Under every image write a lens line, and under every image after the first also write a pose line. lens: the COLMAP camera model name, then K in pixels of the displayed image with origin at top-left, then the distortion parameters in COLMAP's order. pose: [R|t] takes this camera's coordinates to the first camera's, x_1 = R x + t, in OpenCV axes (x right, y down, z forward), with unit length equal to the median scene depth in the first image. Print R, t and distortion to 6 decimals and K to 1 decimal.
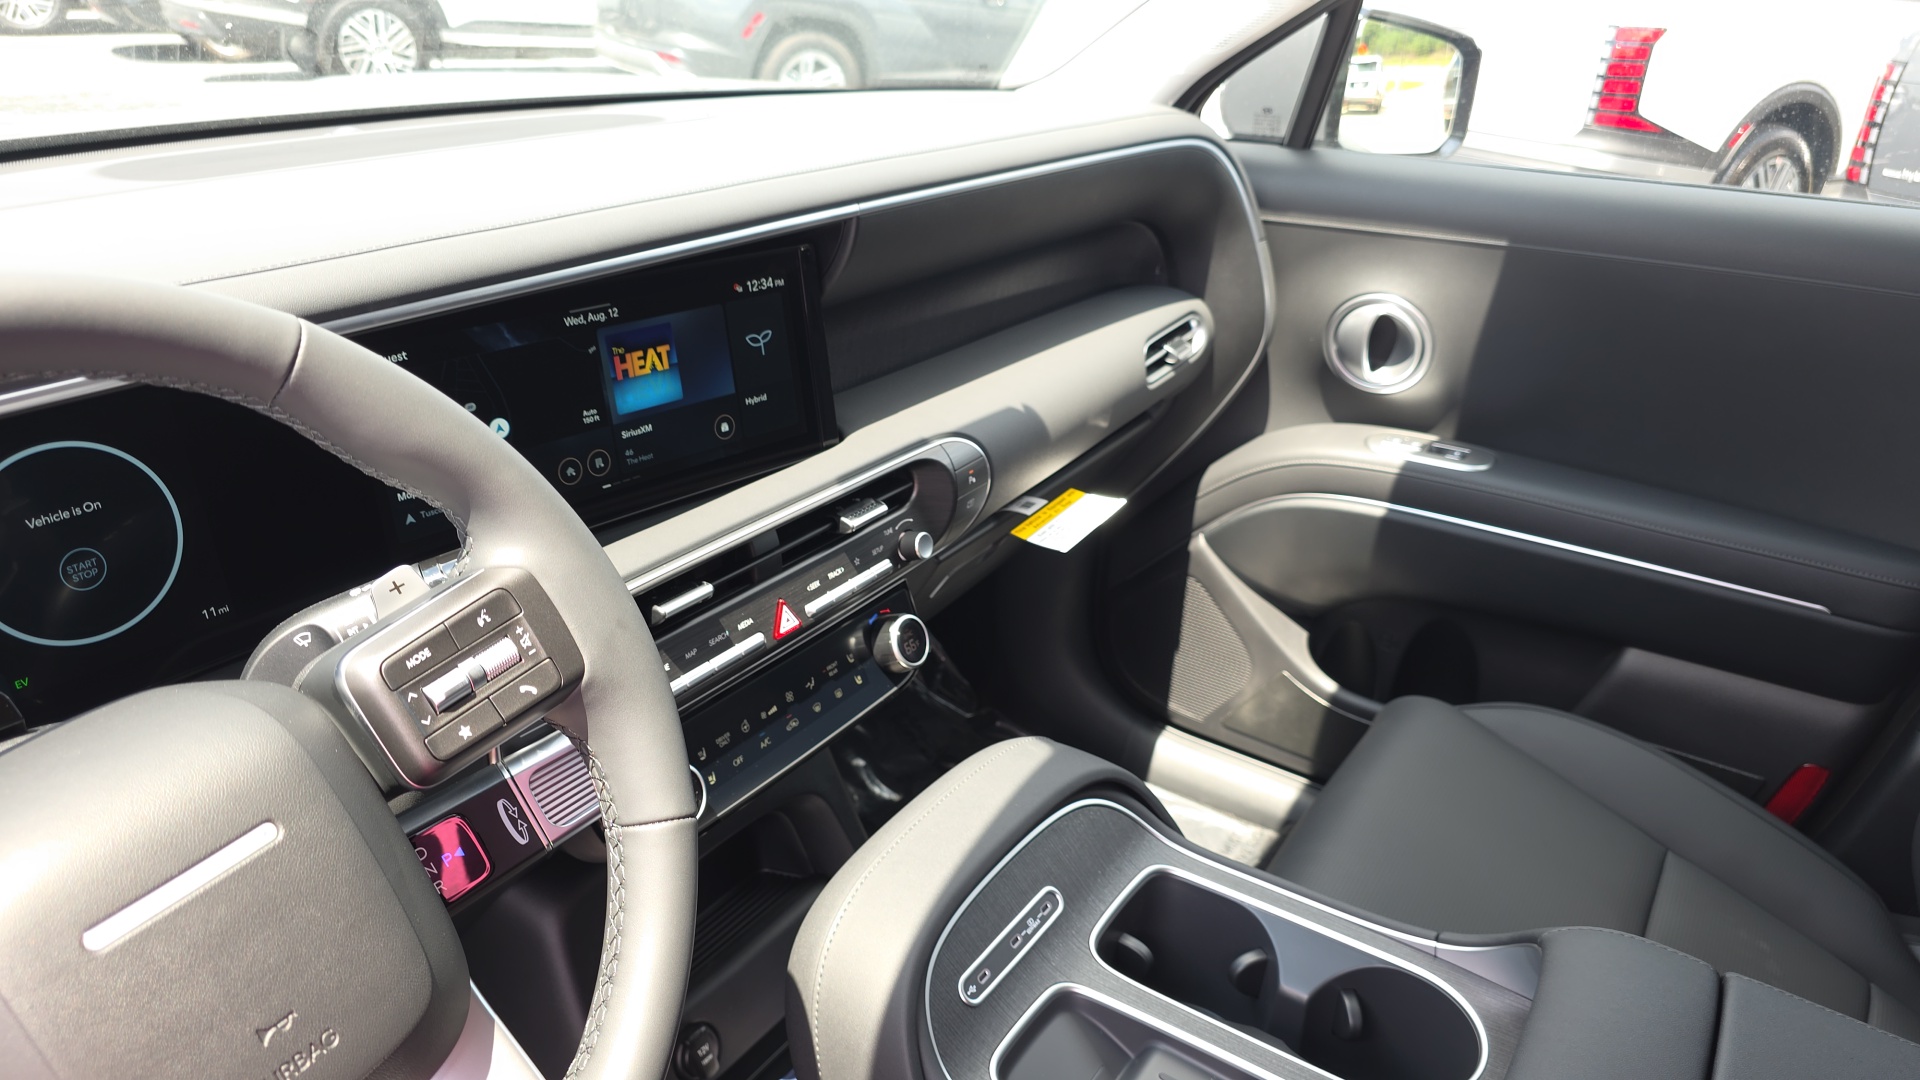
lens RADIAL K [[1315.8, 0, 971.2], [0, 1315.8, 544.3], [0, 0, 1]] dist [0.069060, -0.069821]
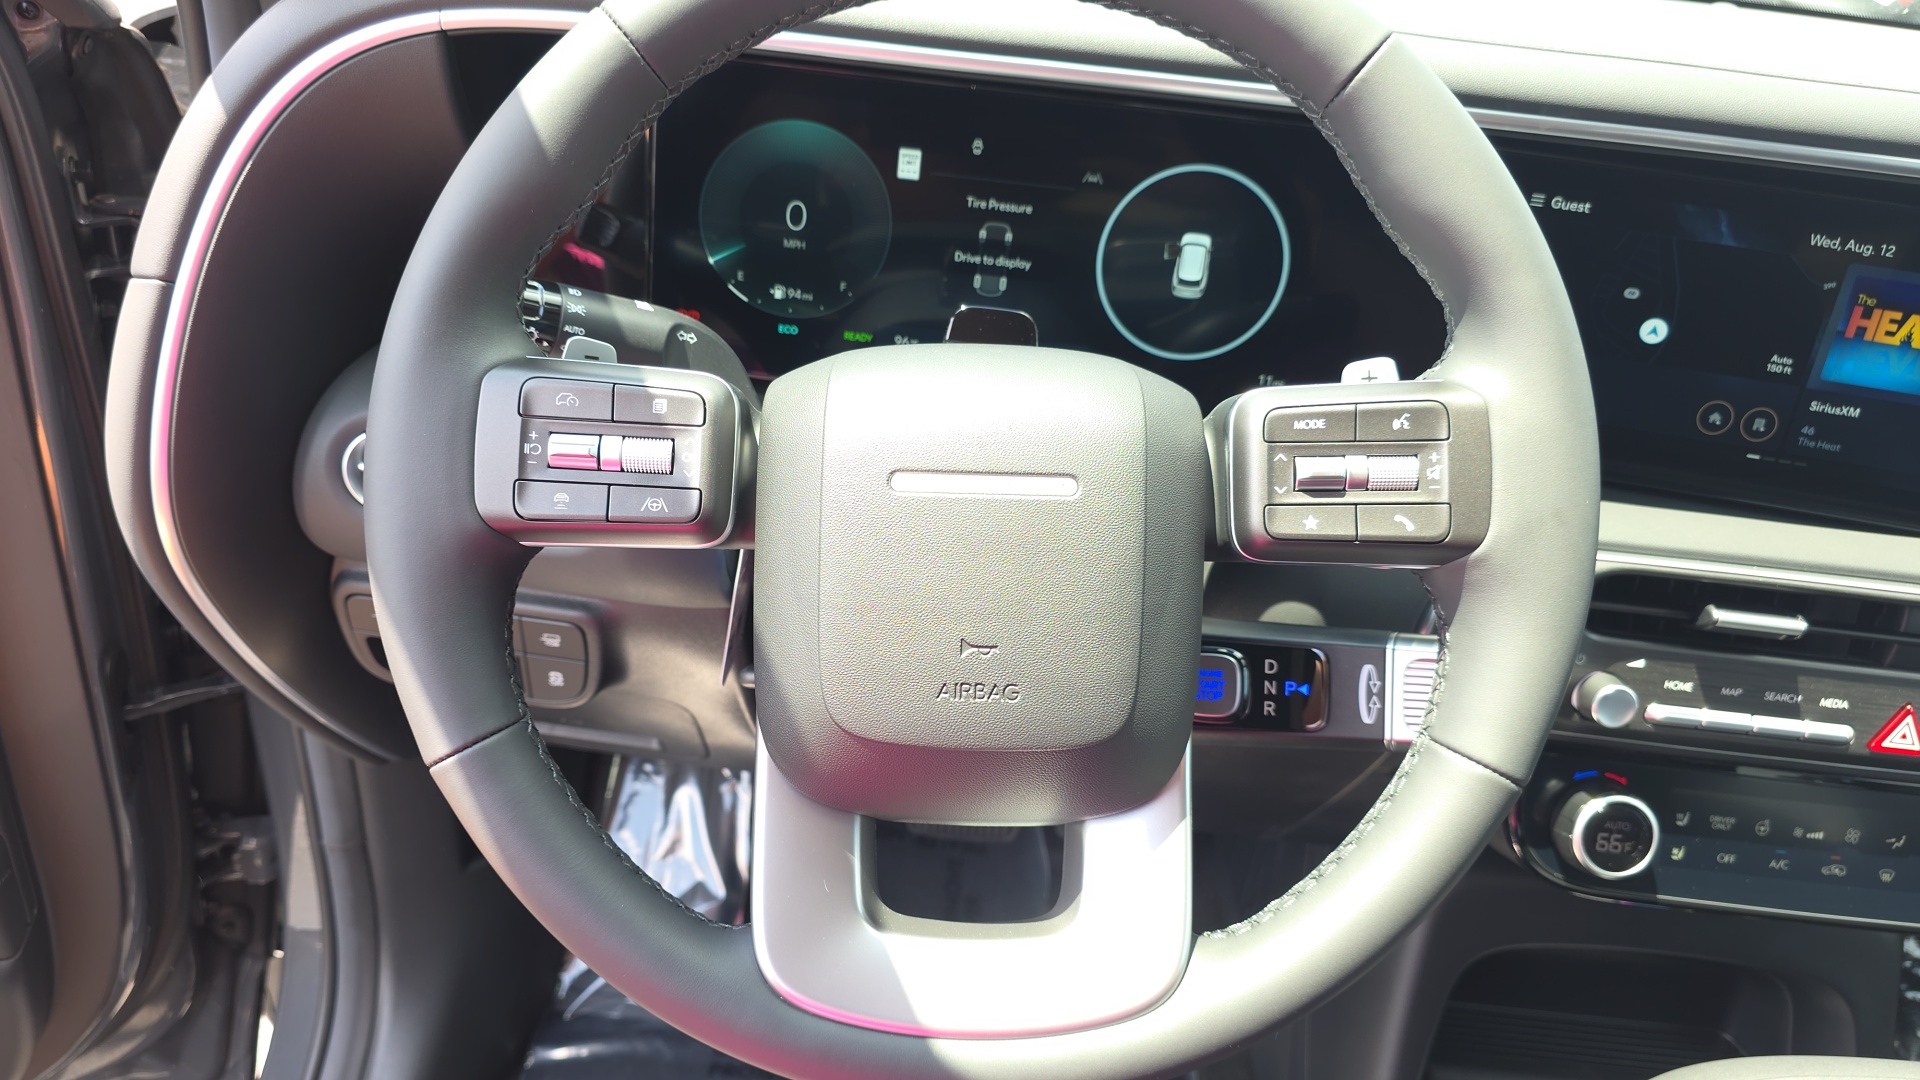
lens RADIAL K [[1338.3, 0, 946.6], [0, 1338.3, 554.5], [0, 0, 1]] dist [0.043318, -0.049632]
pose [[0.512972, 0.433192, -0.741083, 0.074581], [-0.433529, 0.875872, 0.211896, 0.034286], [0.740886, 0.212584, 0.637100, 0.116978]]
